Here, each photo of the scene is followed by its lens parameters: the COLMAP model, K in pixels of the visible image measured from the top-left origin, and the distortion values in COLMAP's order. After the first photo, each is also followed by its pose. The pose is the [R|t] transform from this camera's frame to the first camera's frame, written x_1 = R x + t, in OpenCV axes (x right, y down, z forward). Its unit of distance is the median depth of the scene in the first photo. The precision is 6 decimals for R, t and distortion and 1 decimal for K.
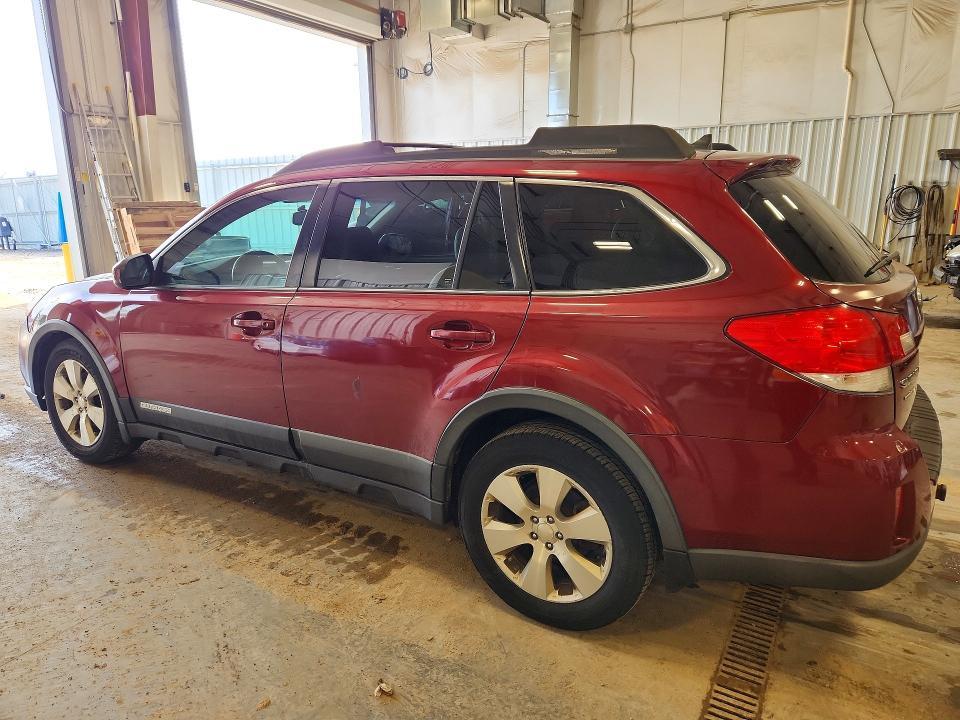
lens RADIAL K [[687.2, 0, 474.9], [0, 687.2, 356.9], [0, 0, 1]] dist [0.032306, -0.007541]
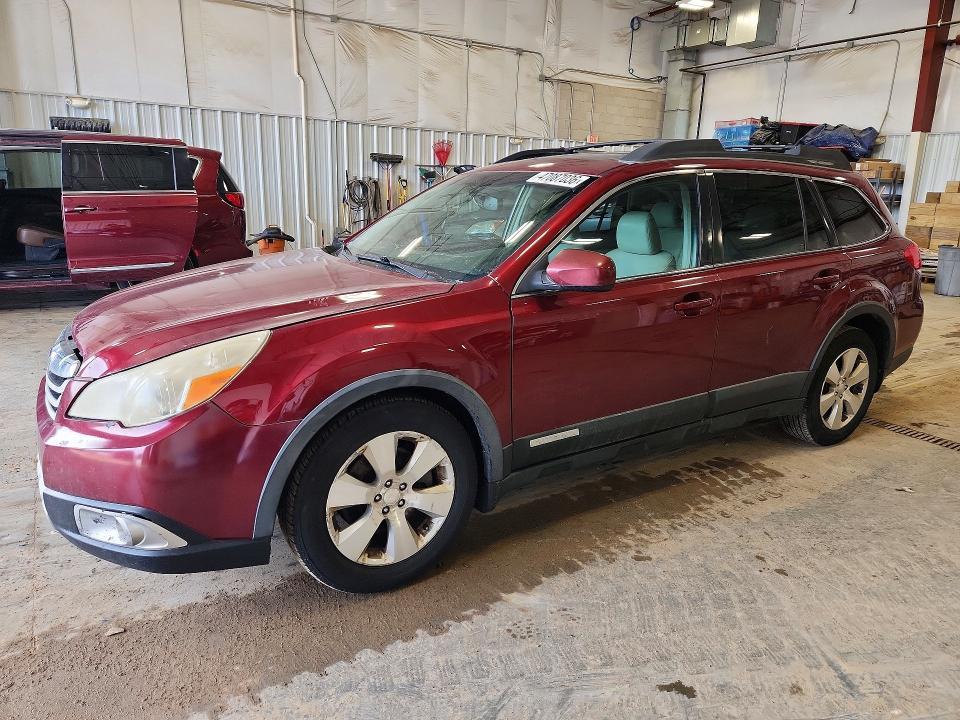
lens RADIAL K [[687.2, 0, 486.8], [0, 687.2, 363.2], [0, 0, 1]] dist [0.032306, -0.007541]
pose [[0.399493, -0.206199, 0.893246, -0.906259], [0.180335, 0.973013, 0.143960, -0.108849], [-0.898824, 0.103572, 0.425896, 0.540213]]
